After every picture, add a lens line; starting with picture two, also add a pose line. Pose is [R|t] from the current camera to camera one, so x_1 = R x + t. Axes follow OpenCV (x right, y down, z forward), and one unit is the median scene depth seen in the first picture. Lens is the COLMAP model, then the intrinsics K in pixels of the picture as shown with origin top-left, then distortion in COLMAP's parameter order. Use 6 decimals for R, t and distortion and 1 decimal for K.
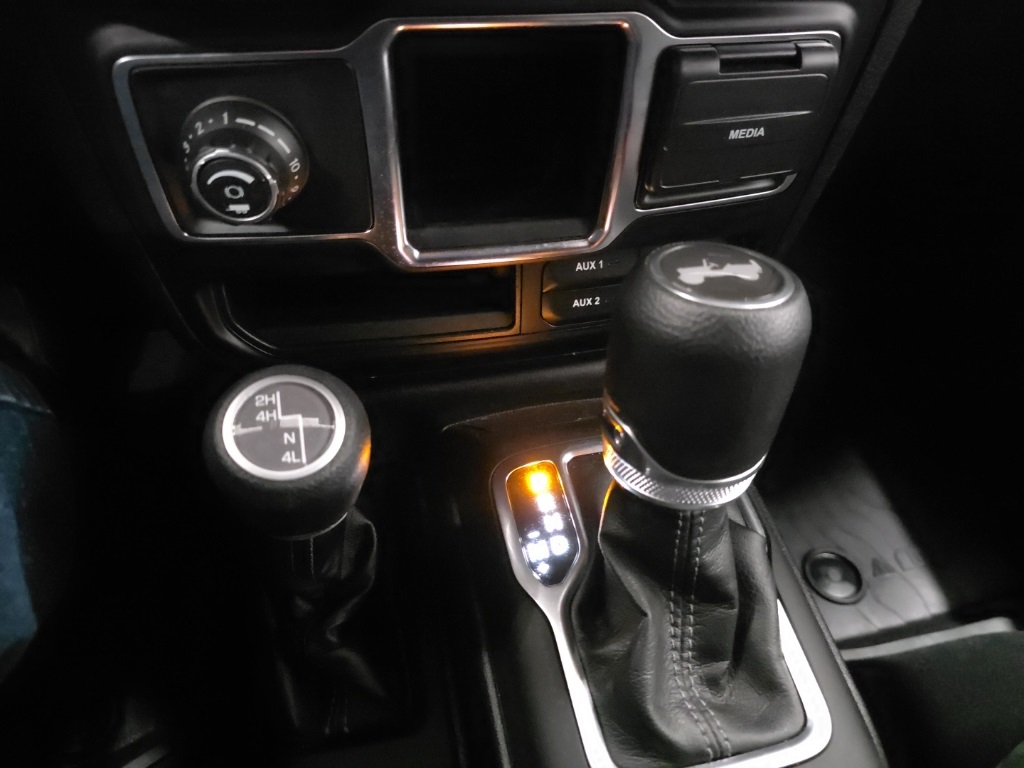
lens RADIAL K [[687.8, 0, 510.7], [0, 687.8, 376.0], [0, 0, 1]] dist [0.043052, -0.034336]
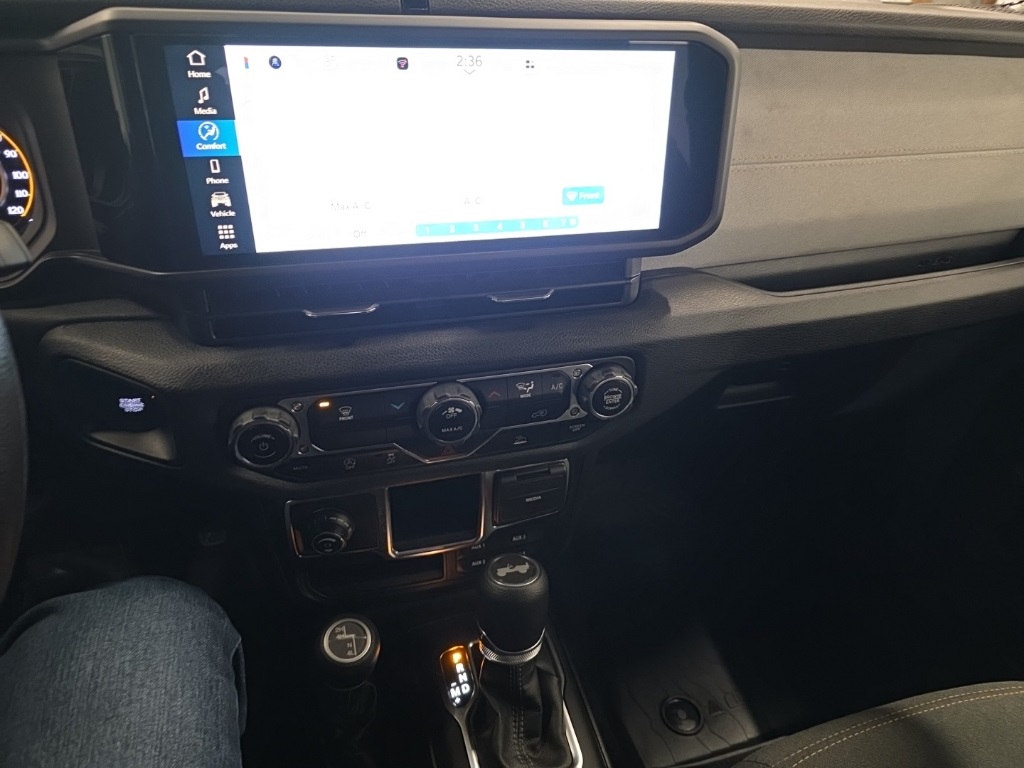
lens RADIAL K [[687.8, 0, 509.9], [0, 687.8, 385.5], [0, 0, 1]] dist [0.043052, -0.034336]
pose [[0.997481, -0.037604, 0.060146, 0.126491], [0.050152, 0.973506, -0.223095, -0.201857], [-0.050164, 0.225549, 0.972939, -1.440465]]
